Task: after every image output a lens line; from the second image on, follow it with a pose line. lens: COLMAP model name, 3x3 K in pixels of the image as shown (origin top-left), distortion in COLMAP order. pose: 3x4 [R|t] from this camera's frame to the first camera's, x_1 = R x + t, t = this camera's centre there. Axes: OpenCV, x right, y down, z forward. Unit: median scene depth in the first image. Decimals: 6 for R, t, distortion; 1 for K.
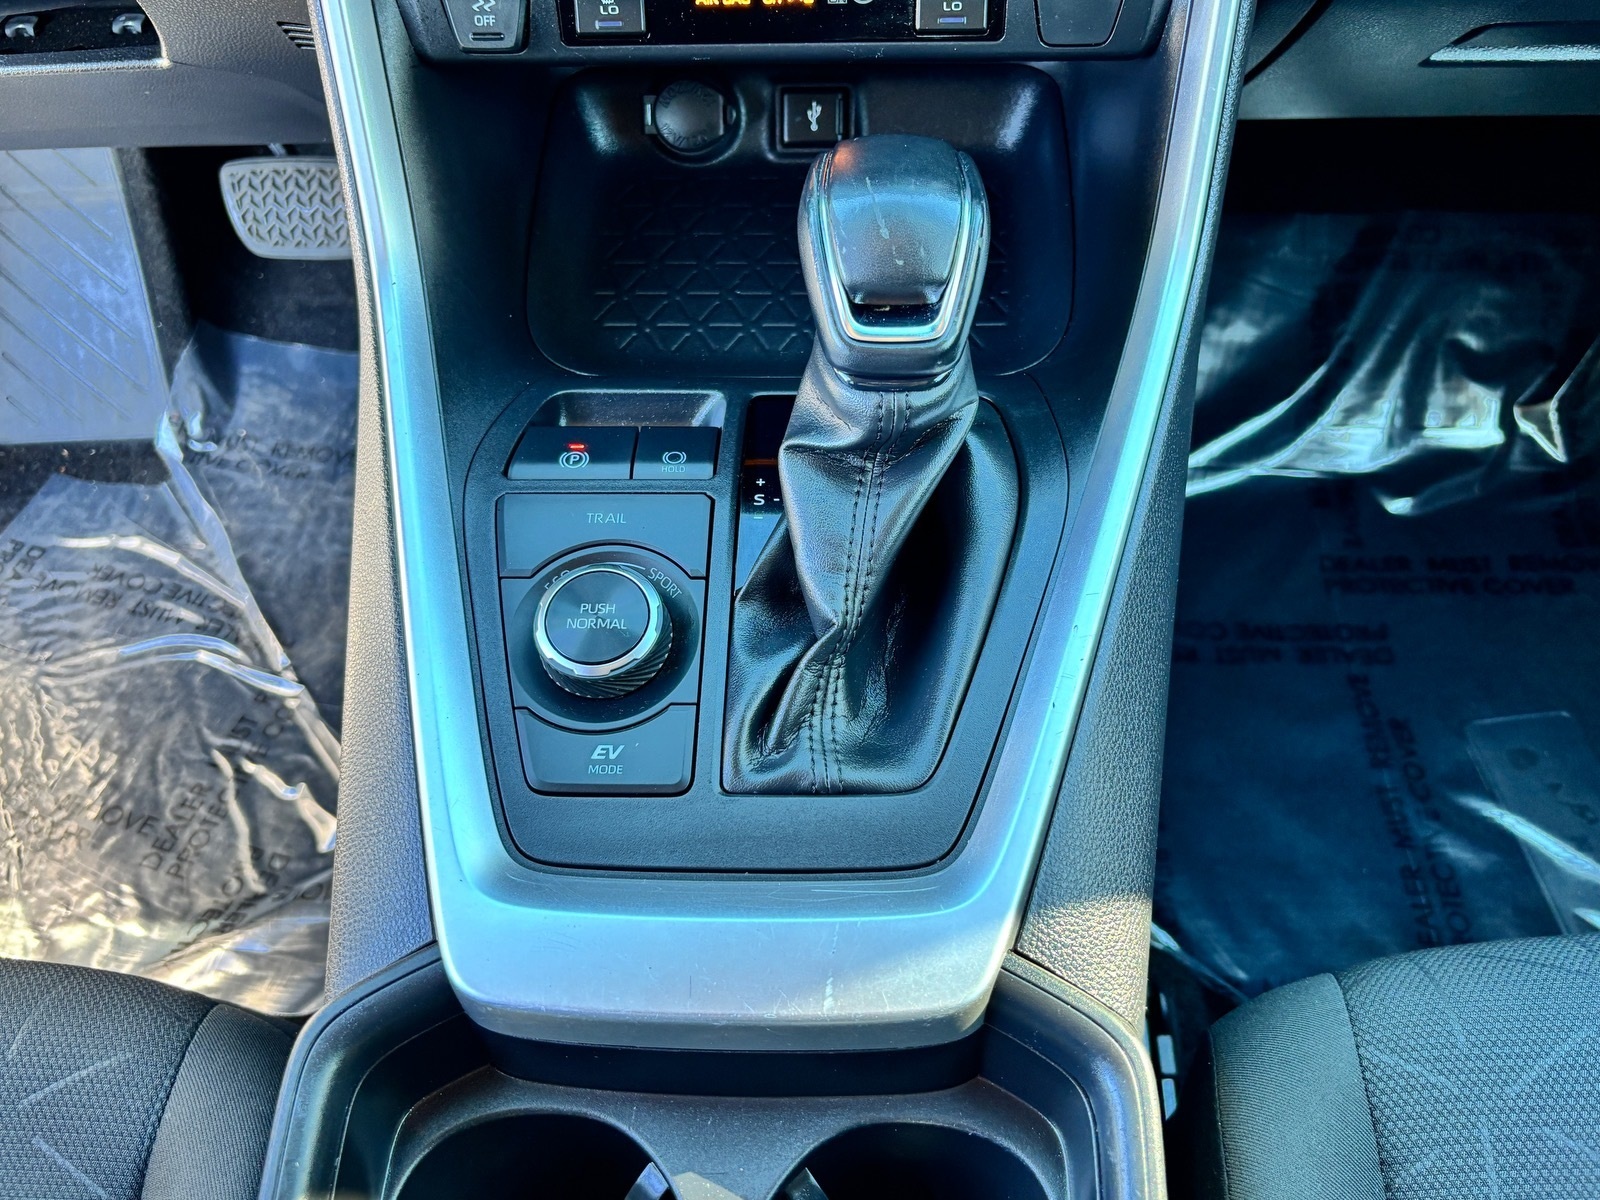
lens RADIAL K [[1330.8, 0, 819.7], [0, 1330.8, 606.2], [0, 0, 1]] dist [-0.003732, 0.003033]
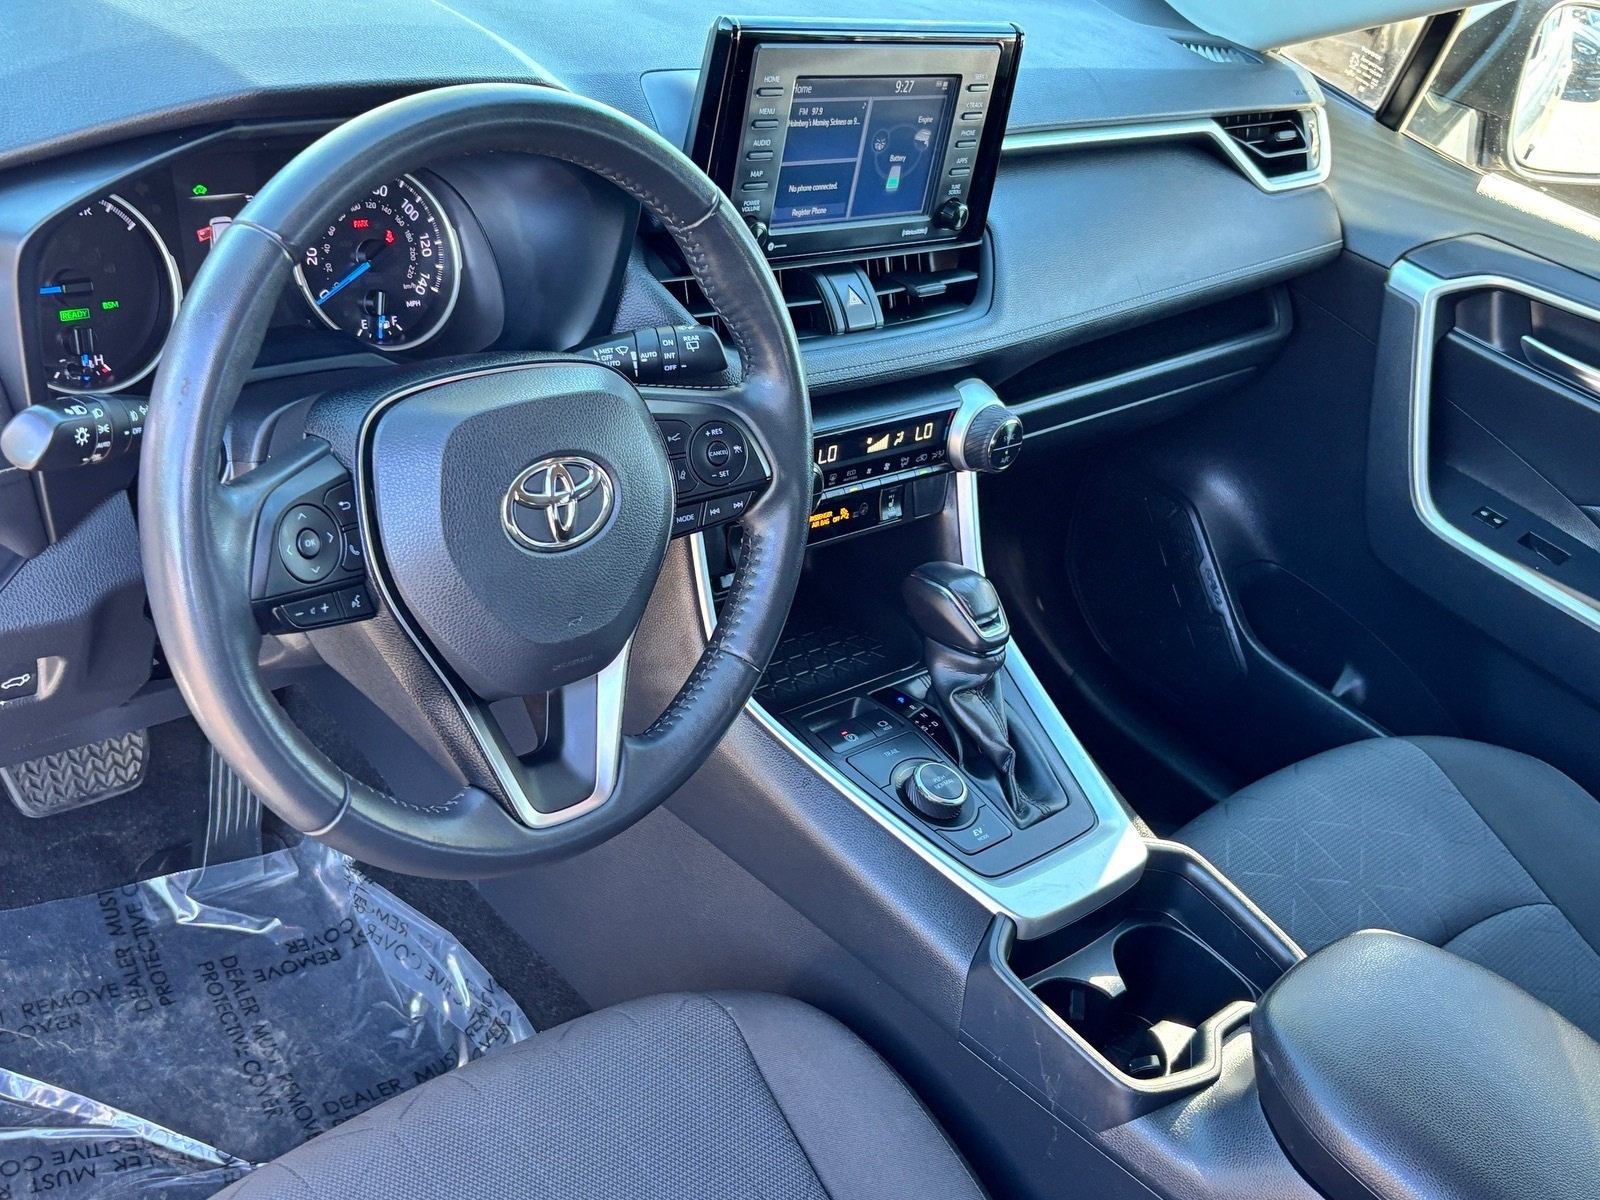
lens RADIAL K [[1804.6, 0, 796.2], [0, 1804.6, 624.1], [0, 0, 1]] dist [0.027853, 0.000000]
pose [[0.668513, -0.213099, 0.712516, -1.800353], [0.404339, 0.908242, -0.107731, -0.004344], [-0.624180, 0.360118, 0.693336, -0.775273]]
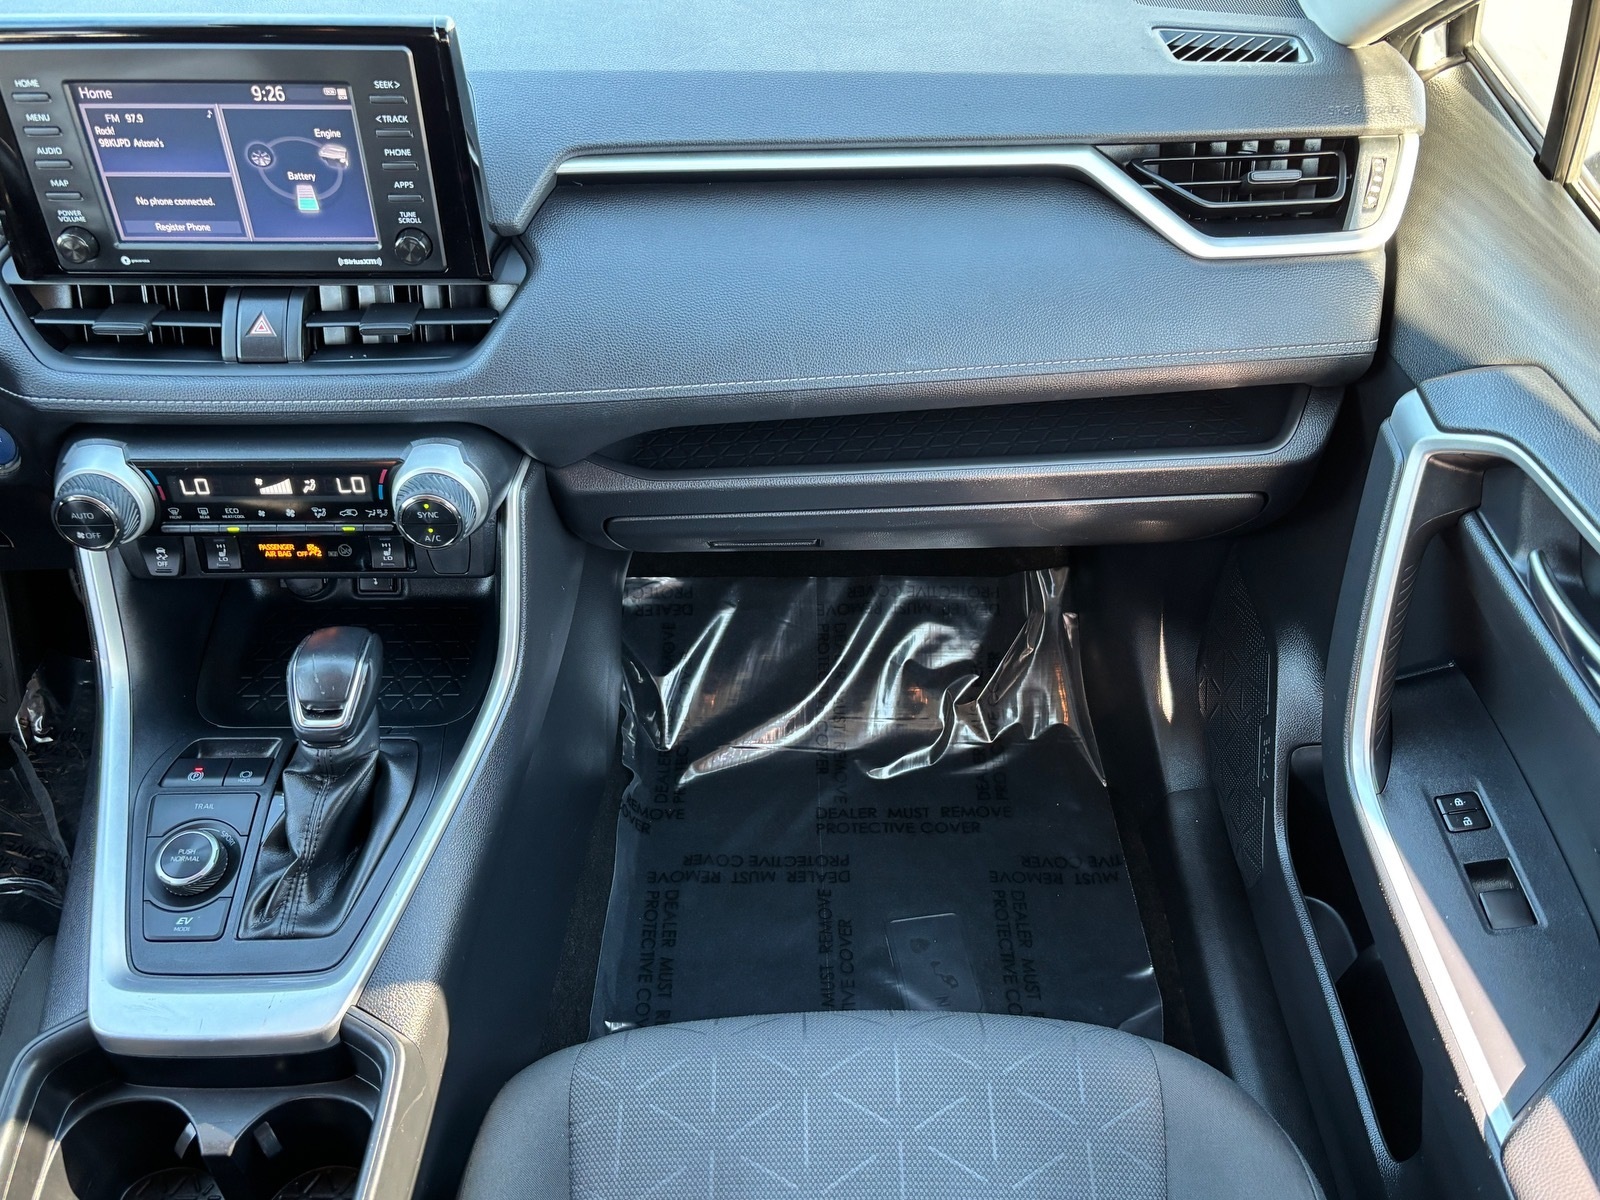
lens RADIAL K [[1368.4, 0, 804.4], [0, 1368.4, 603.2], [0, 0, 1]] dist [0.035453, -0.037543]
pose [[0.999101, -0.006489, 0.041887, 0.532322], [0.013785, 0.984236, -0.176324, 0.009831], [-0.040082, 0.176743, 0.983441, -0.923119]]
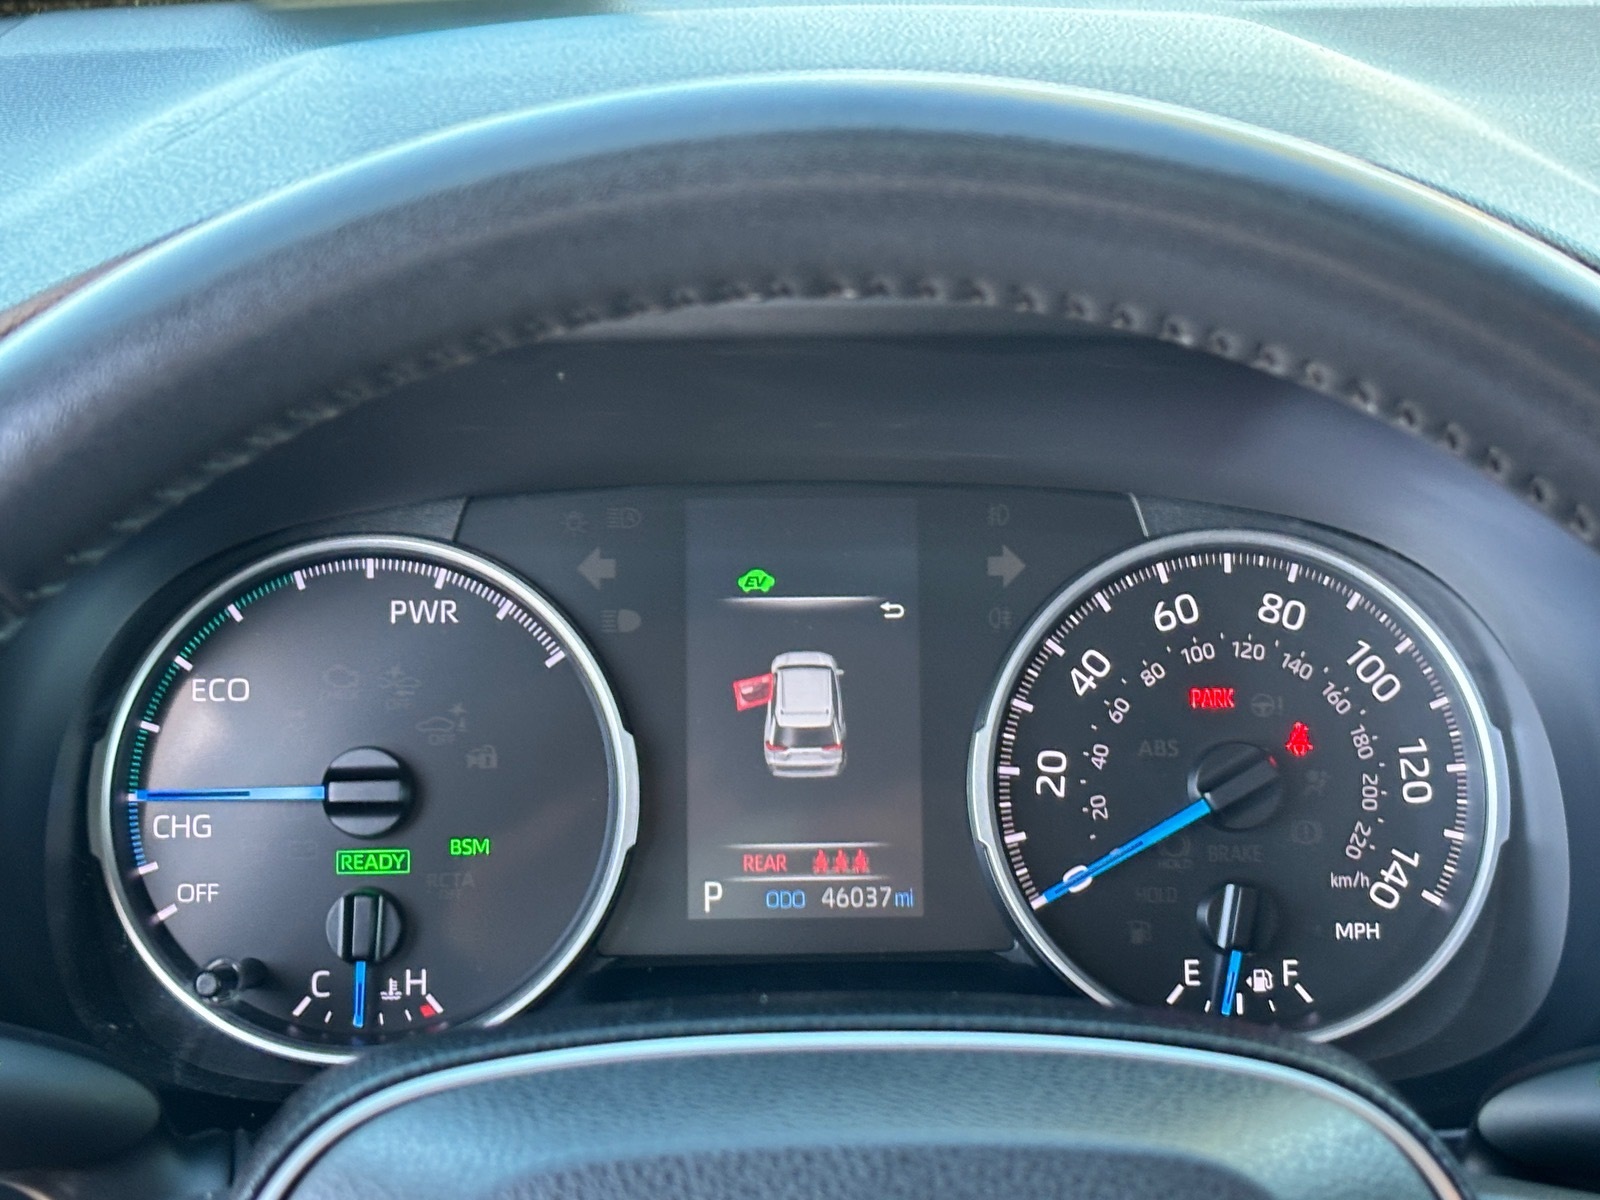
lens RADIAL K [[3218.5, 0, 797.2], [0, 3218.5, 553.7], [0, 0, 1]] dist [0.112634, 0.000000]
pose [[0.995455, 0.024137, 0.092121, -0.854691], [0.036506, 0.796729, -0.603233, -0.090478], [-0.087956, 0.603854, 0.792227, -0.275413]]
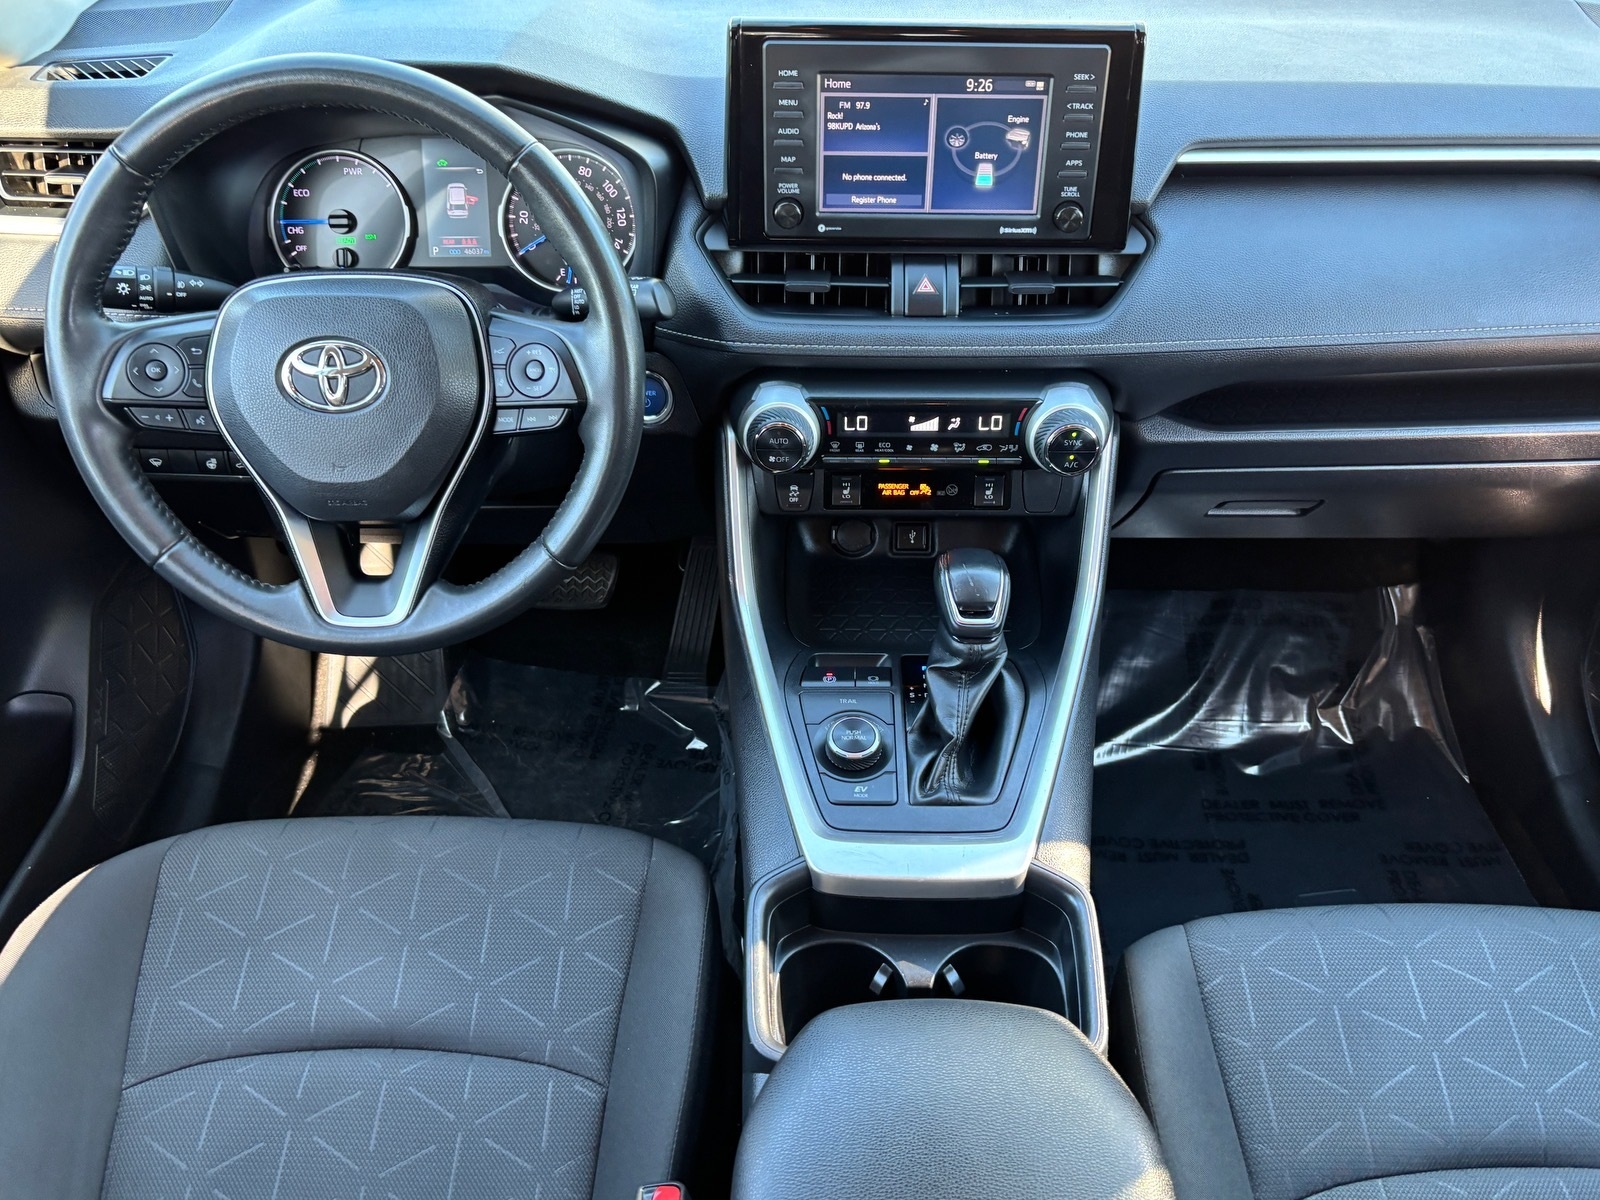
lens RADIAL K [[1368.4, 0, 814.5], [0, 1368.4, 619.4], [0, 0, 1]] dist [0.035453, -0.037543]
pose [[0.999400, 0.012164, 0.032415, -0.237499], [-0.002868, 0.962117, -0.272620, 0.354535], [-0.034504, 0.272364, 0.961575, -1.058792]]
